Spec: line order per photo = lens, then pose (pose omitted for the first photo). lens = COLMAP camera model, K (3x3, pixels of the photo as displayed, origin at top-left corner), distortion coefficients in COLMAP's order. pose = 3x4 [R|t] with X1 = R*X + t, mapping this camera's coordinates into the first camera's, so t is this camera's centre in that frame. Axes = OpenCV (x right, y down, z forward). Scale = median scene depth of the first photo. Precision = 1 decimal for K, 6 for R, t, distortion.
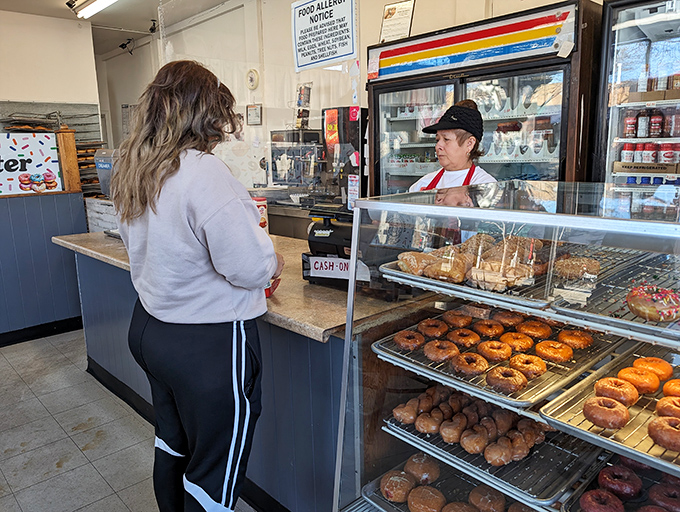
lens RADIAL K [[509.3, 0, 341.2], [0, 509.3, 255.8], [0, 0, 1]] dist [0.005848, 0.003661]
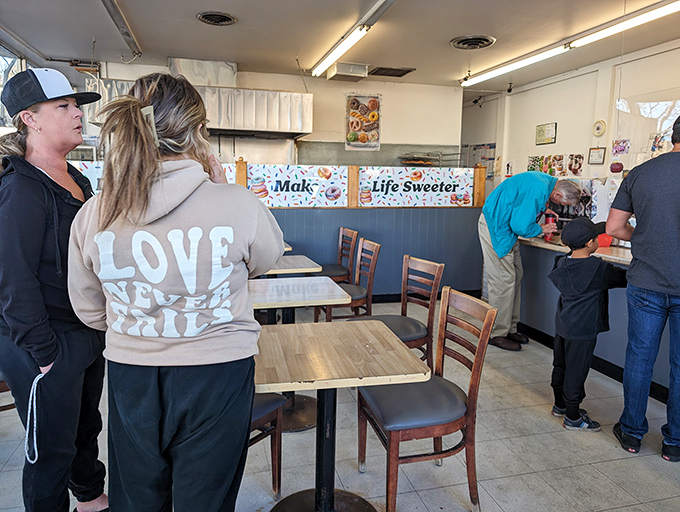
lens RADIAL K [[509.3, 0, 340.0], [0, 509.3, 255.2], [0, 0, 1]] dist [0.005848, 0.003661]
pose [[0.895306, 0.101564, -0.433719, -0.231151], [-0.127178, 0.991415, -0.030367, 0.114860], [0.426911, 0.082347, 0.900536, -0.521937]]
